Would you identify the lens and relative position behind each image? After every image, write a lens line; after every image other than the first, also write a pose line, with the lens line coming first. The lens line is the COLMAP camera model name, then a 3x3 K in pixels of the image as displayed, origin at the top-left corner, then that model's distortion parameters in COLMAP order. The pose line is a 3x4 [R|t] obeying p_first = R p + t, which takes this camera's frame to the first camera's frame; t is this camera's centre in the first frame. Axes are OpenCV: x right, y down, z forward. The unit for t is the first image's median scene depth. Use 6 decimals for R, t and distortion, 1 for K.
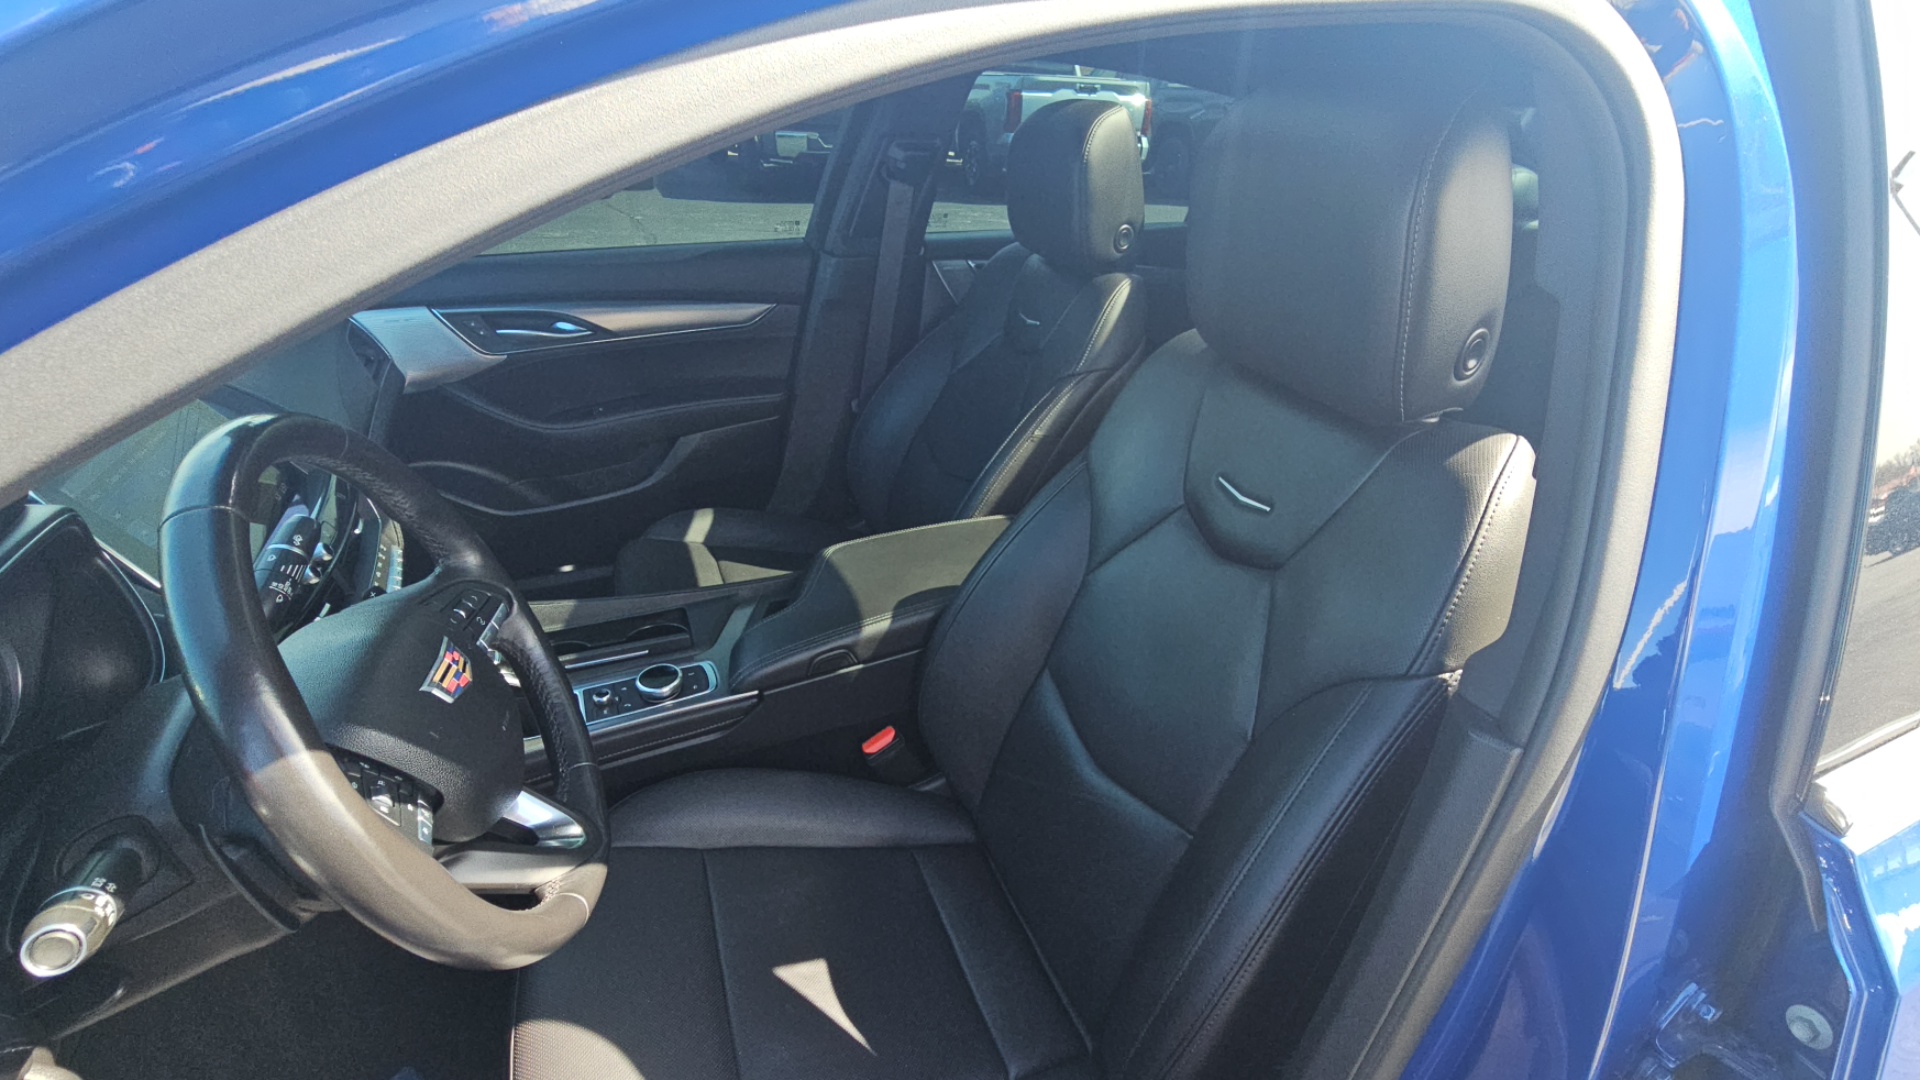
lens RADIAL K [[863.4, 0, 981.5], [0, 863.4, 543.9], [0, 0, 1]] dist [0.009227, -0.006030]
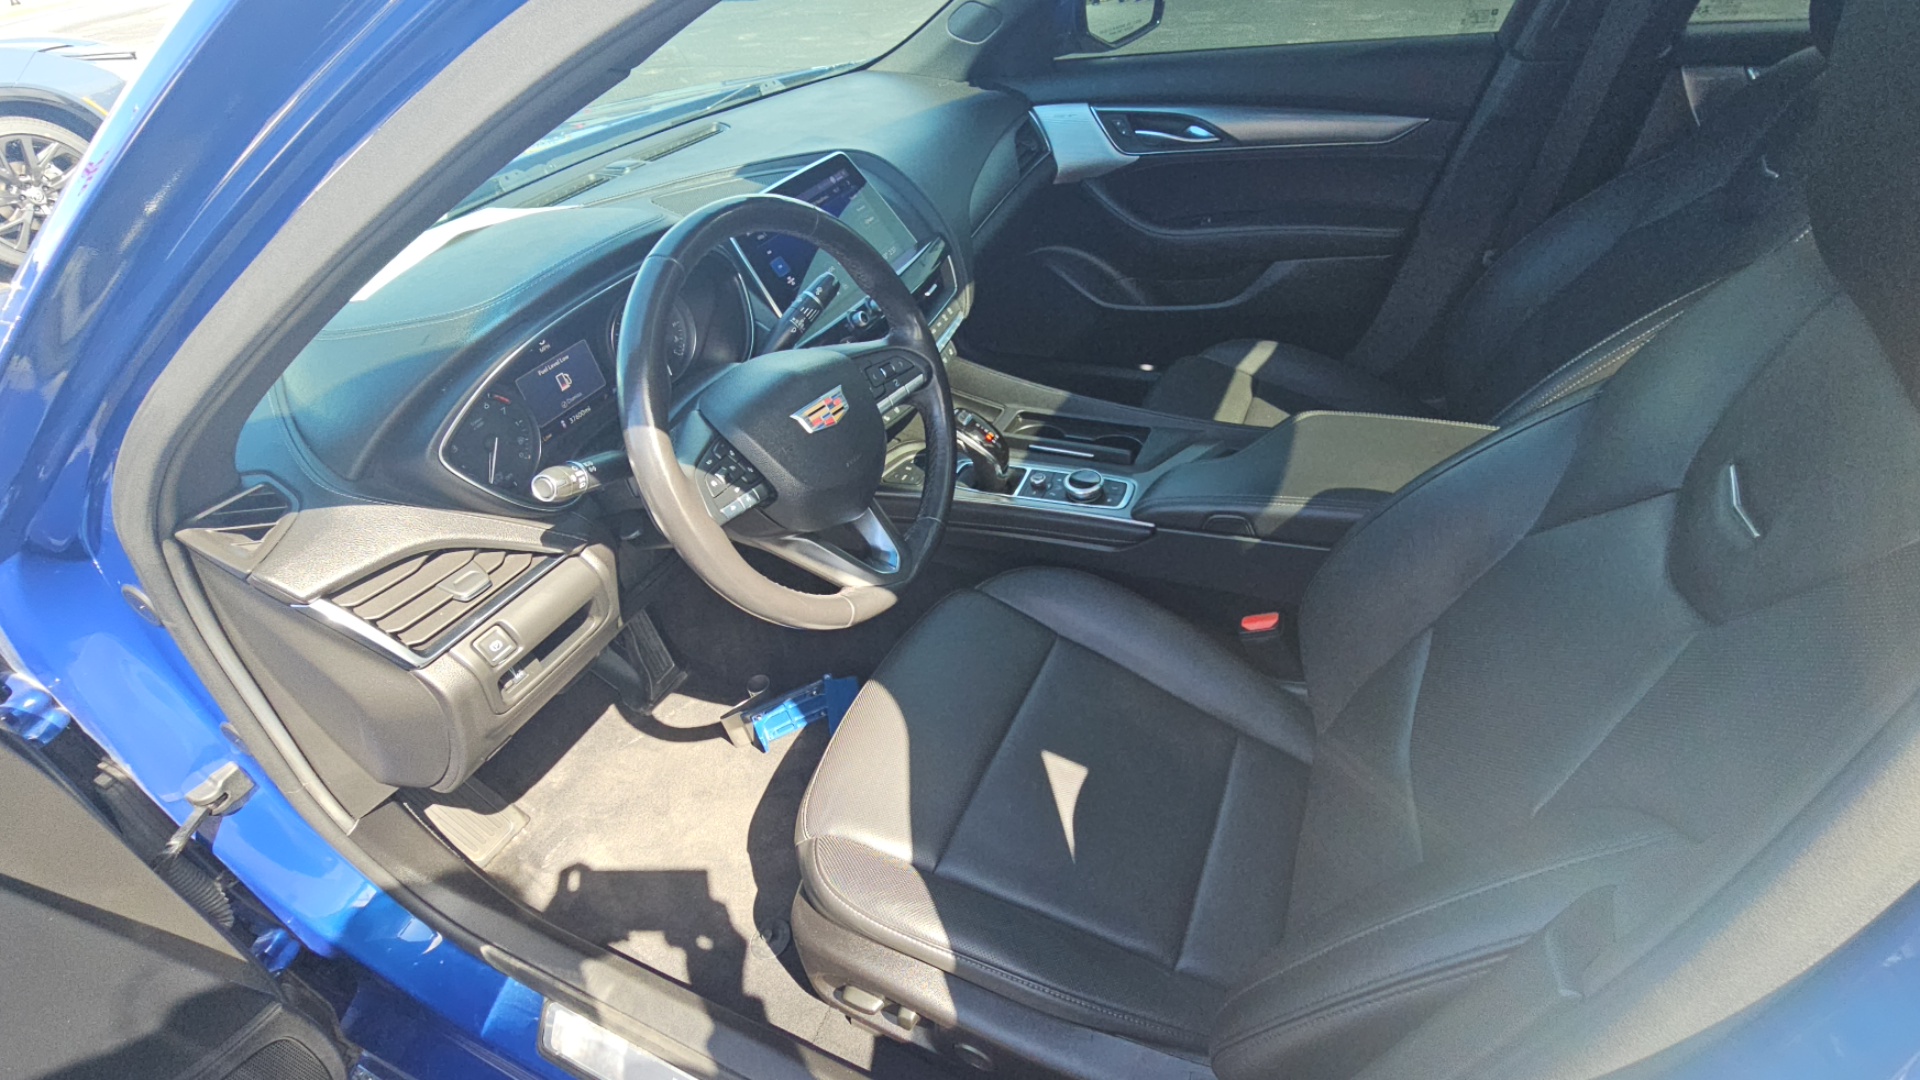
lens RADIAL K [[863.4, 0, 981.5], [0, 863.4, 543.9], [0, 0, 1]] dist [0.009227, -0.006030]
pose [[0.672987, 0.375382, -0.637321, 0.251667], [-0.237042, 0.925658, 0.294905, -0.059997], [0.700643, -0.047396, 0.711936, 0.110021]]
